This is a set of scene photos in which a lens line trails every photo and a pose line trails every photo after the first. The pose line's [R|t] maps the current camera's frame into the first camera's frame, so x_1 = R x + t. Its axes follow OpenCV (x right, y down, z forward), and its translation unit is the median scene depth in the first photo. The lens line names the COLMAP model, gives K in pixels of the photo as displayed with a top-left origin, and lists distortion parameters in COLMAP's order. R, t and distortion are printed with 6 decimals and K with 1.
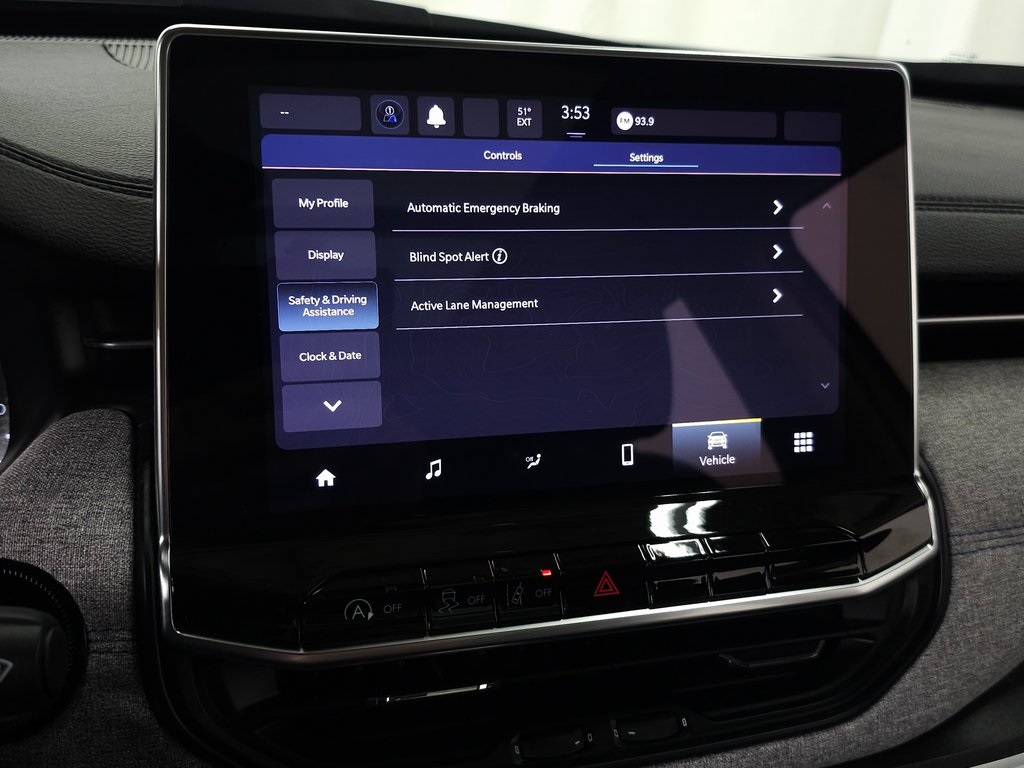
lens RADIAL K [[1015.0, 0, 522.6], [0, 1015.0, 386.9], [0, 0, 1]] dist [0.012128, 0.000000]
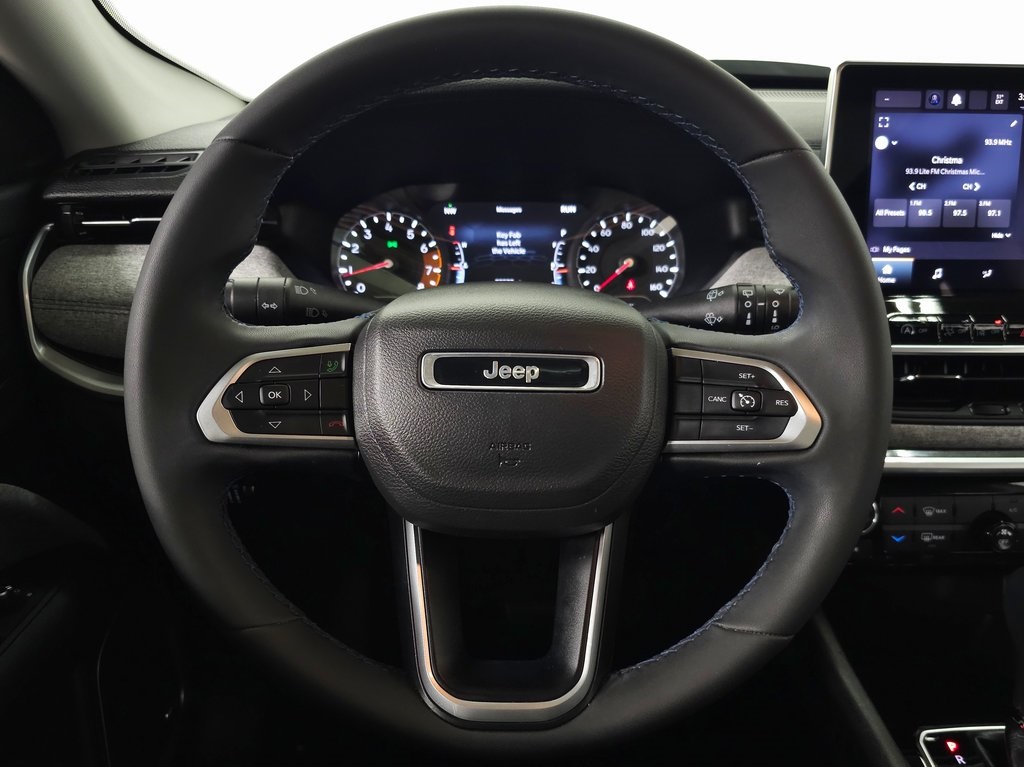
lens RADIAL K [[763.6, 0, 508.6], [0, 763.6, 418.7], [0, 0, 1]] dist [0.034526, -0.046904]
pose [[0.962922, 0.058528, -0.263354, -0.494545], [-0.047371, 0.997698, 0.048523, 0.339115], [0.265588, -0.034248, 0.963478, -0.752584]]
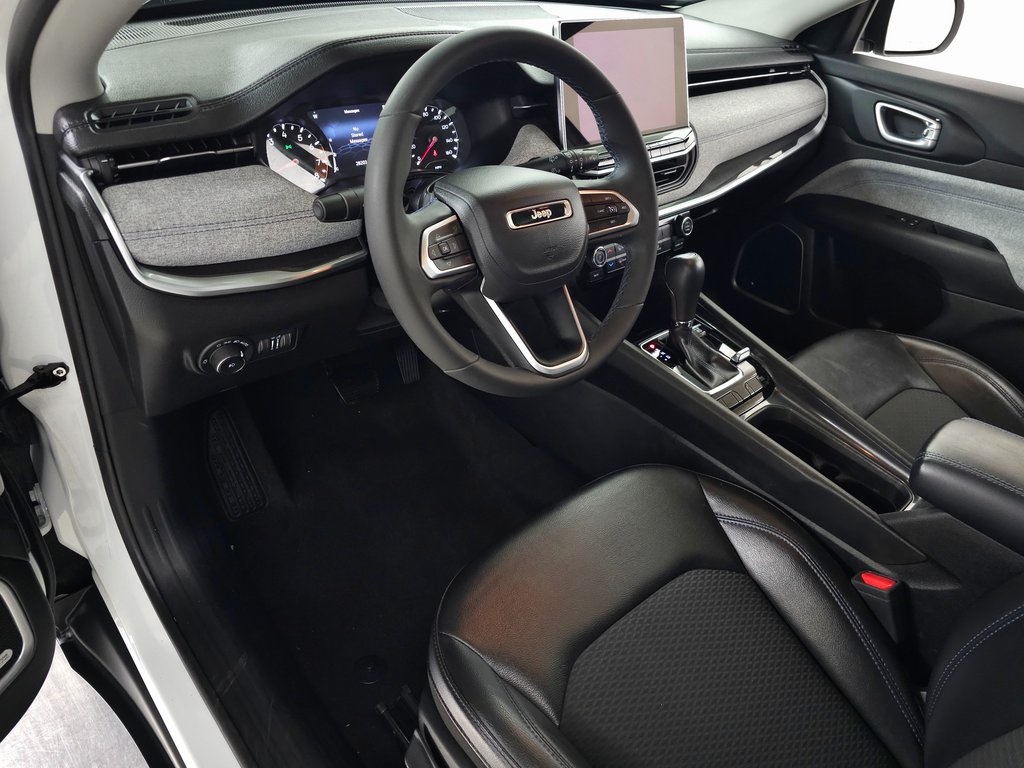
lens RADIAL K [[670.8, 0, 522.3], [0, 670.8, 379.8], [0, 0, 1]] dist [0.024822, -0.002975]
pose [[0.910313, -0.234096, 0.341363, -1.577232], [0.138635, 0.949509, 0.281447, 0.229063], [-0.390013, -0.208880, 0.896805, -1.569954]]
